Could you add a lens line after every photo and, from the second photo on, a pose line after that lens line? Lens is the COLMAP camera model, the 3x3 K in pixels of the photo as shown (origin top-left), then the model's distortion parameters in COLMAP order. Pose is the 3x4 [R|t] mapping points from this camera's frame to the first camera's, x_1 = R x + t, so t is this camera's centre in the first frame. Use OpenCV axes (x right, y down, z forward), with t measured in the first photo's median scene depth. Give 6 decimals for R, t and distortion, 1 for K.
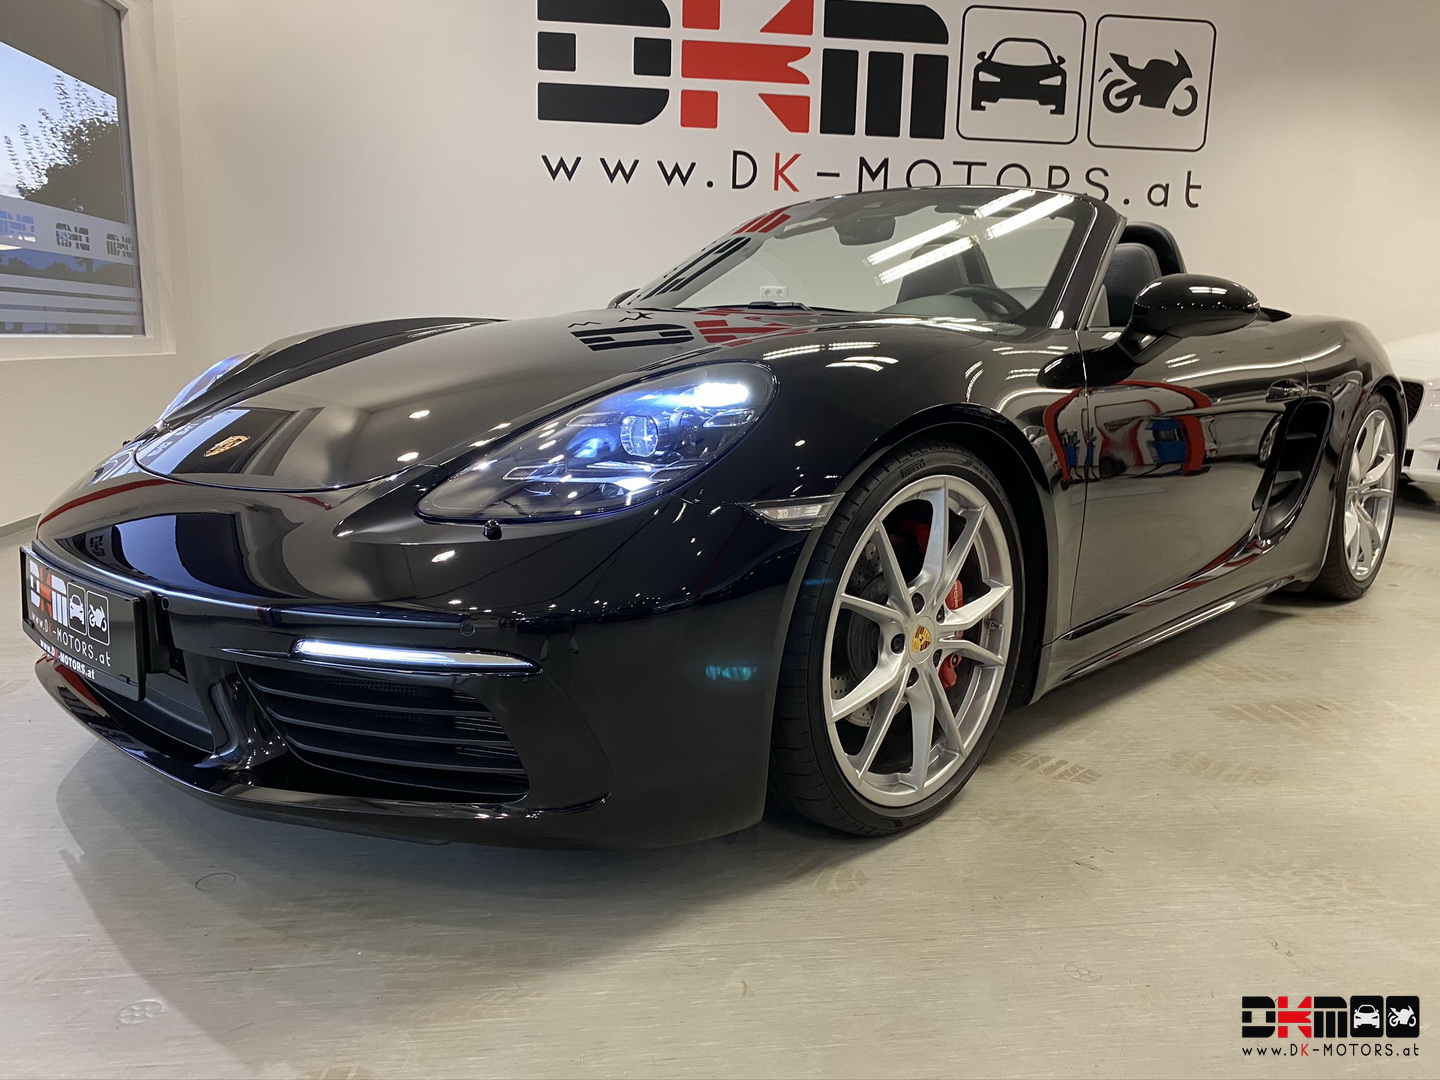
lens RADIAL K [[1093.0, 0, 720.0], [0, 1093.0, 540.0], [0, 0, 1]] dist [0.011758, 0.000012]
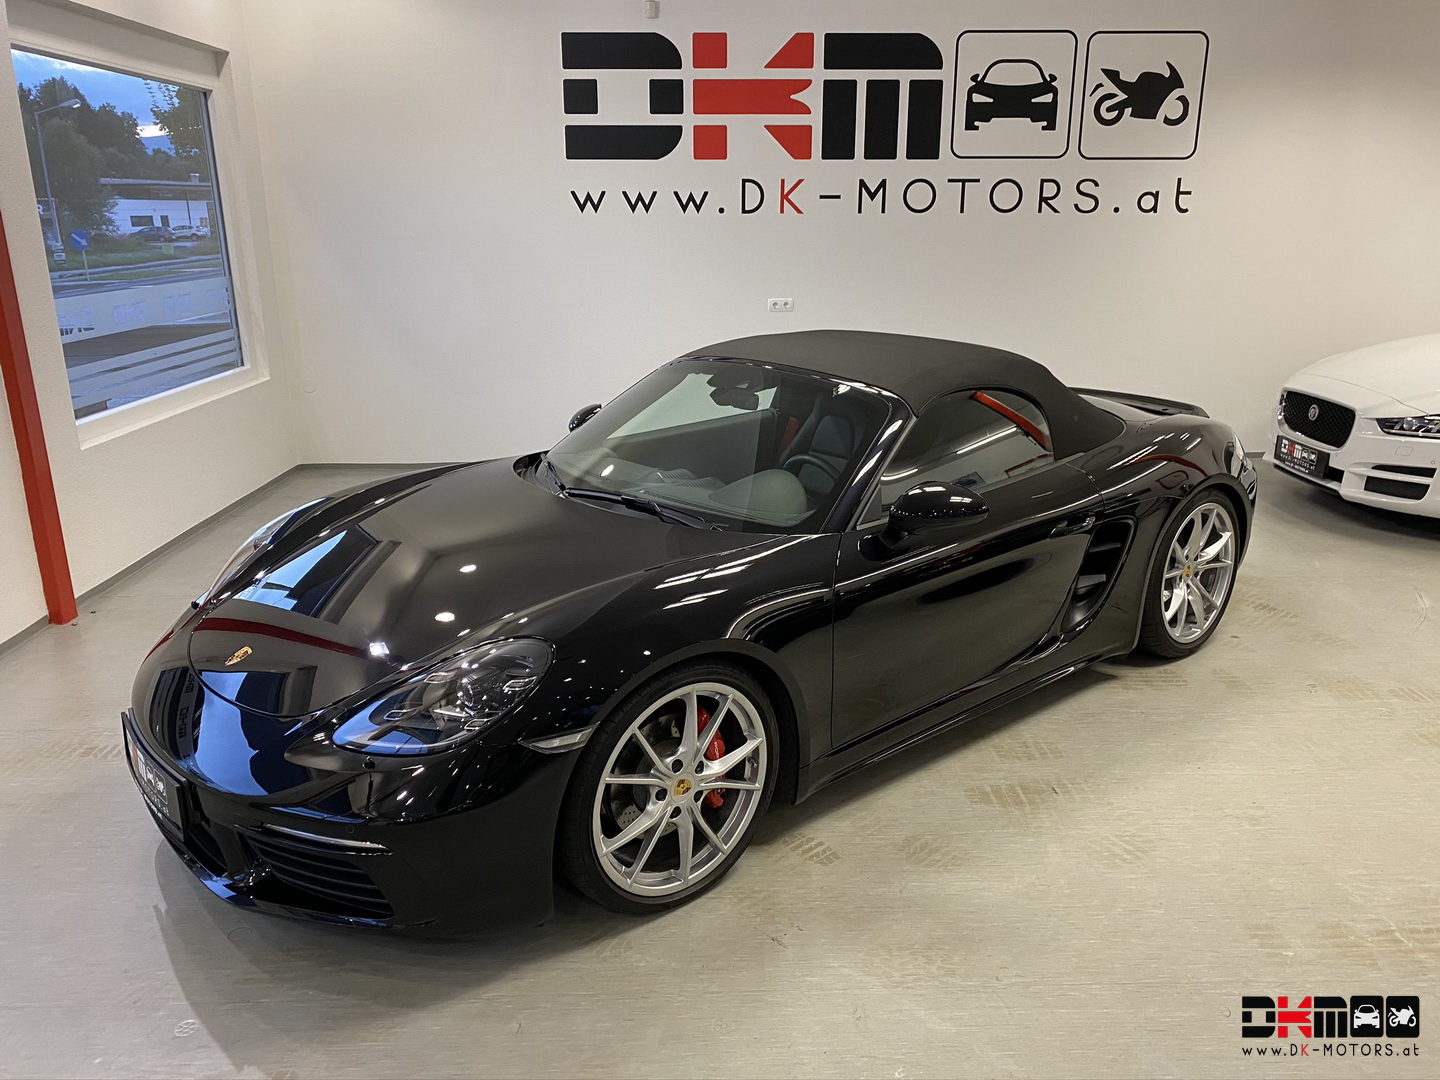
lens RADIAL K [[1084.4, 0, 720.0], [0, 1084.4, 540.0], [0, 0, 1]] dist [0.015728, 0.003336]
pose [[0.993867, 0.005524, -0.110443, 0.113116], [0.007017, 0.993588, 0.112846, -0.118396], [0.110359, -0.112929, 0.987455, -0.123749]]
